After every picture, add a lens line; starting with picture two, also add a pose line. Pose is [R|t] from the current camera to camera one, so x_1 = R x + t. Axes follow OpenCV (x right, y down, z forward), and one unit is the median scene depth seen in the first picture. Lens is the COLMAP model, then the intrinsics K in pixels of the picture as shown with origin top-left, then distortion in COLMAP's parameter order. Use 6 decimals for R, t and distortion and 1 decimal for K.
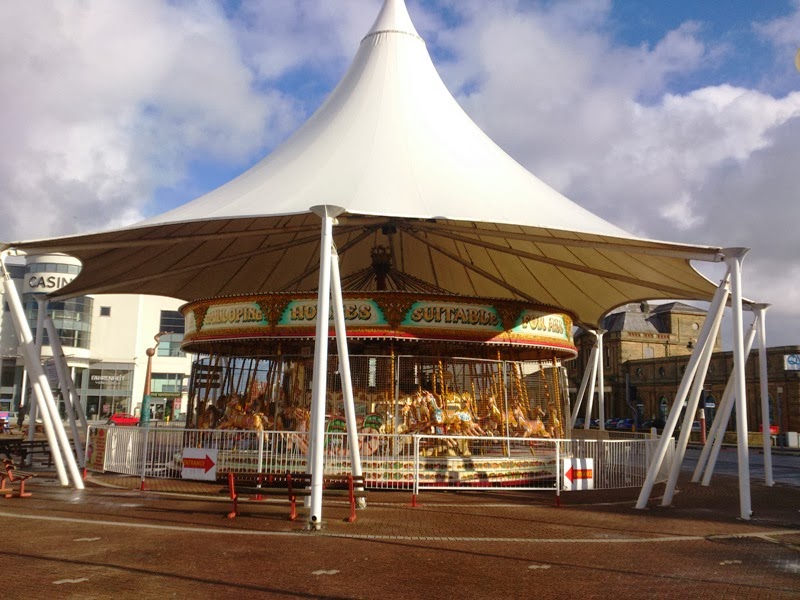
lens RADIAL K [[780.6, 0, 400.0], [0, 780.6, 300.0], [0, 0, 1]] dist [0.111445, -0.003765]
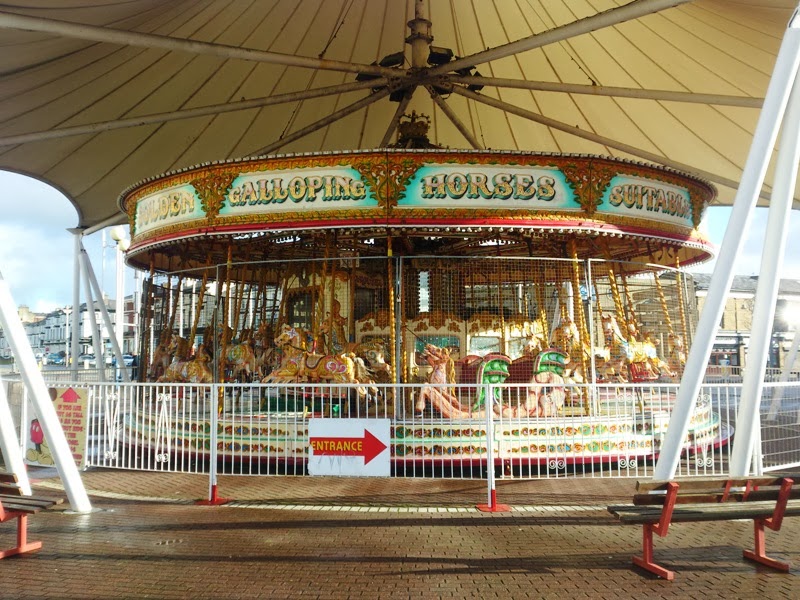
lens RADIAL K [[780.6, 0, 400.0], [0, 780.6, 300.0], [0, 0, 1]] dist [0.111445, -0.003765]
pose [[0.936606, -0.002684, 0.350375, -0.369392], [-0.024002, 0.997130, 0.071799, 0.061725], [-0.349562, -0.075657, 0.933854, 0.449721]]
